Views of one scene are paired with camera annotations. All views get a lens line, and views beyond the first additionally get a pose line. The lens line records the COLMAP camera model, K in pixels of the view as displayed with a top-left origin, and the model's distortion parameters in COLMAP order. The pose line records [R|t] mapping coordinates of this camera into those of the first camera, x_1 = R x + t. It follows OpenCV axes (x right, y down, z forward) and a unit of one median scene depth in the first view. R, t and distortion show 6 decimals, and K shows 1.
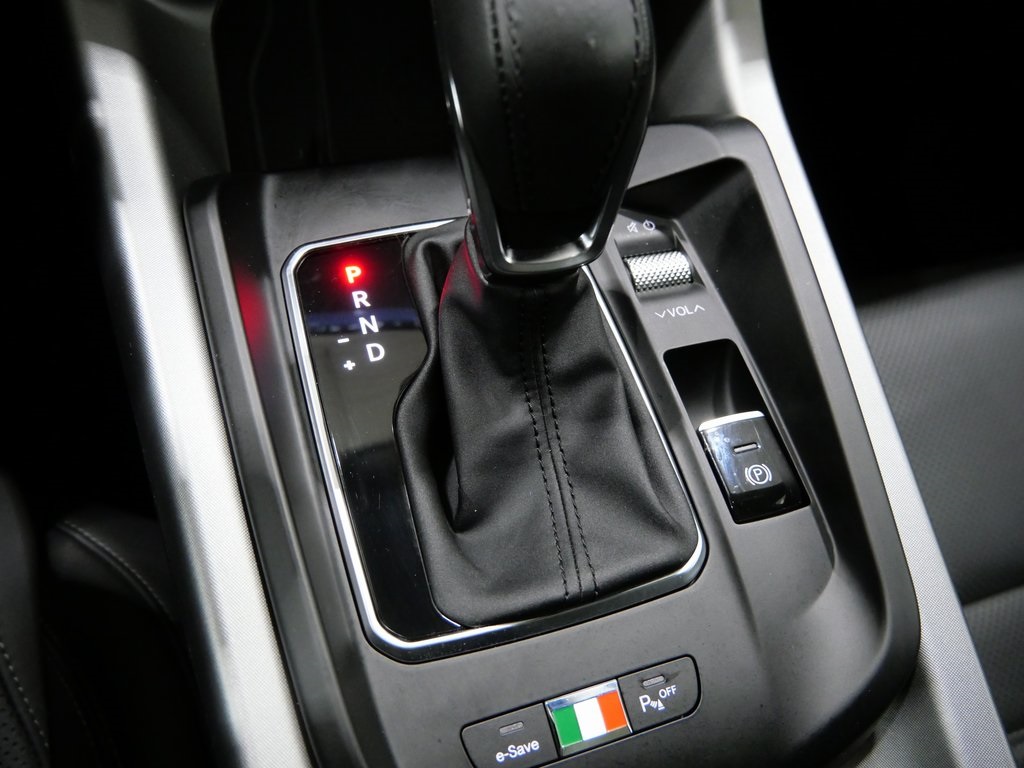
lens RADIAL K [[778.3, 0, 512.0], [0, 778.3, 384.0], [0, 0, 1]] dist [-0.000111, -0.000494]
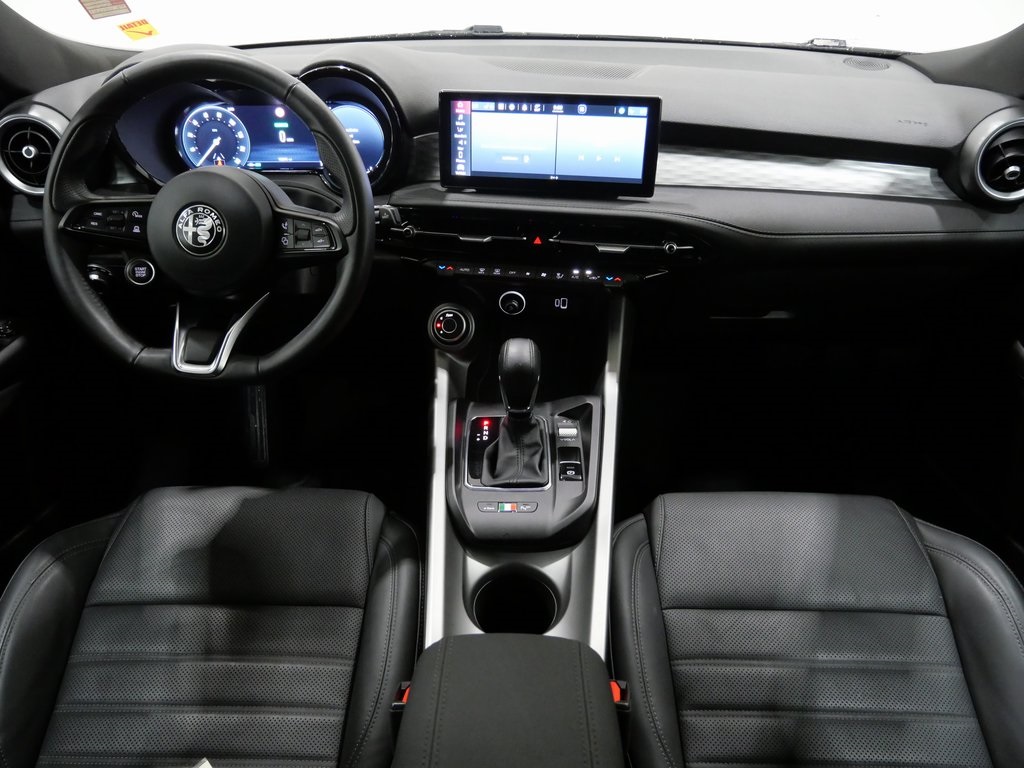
lens RADIAL K [[724.4, 0, 512.0], [0, 724.4, 384.0], [0, 0, 1]] dist [-0.004811, 0.003563]
pose [[0.944952, 0.051216, -0.323175, 1.172847], [-0.187029, 0.894969, -0.405033, 1.222015], [0.268487, 0.443180, 0.855282, -2.333992]]
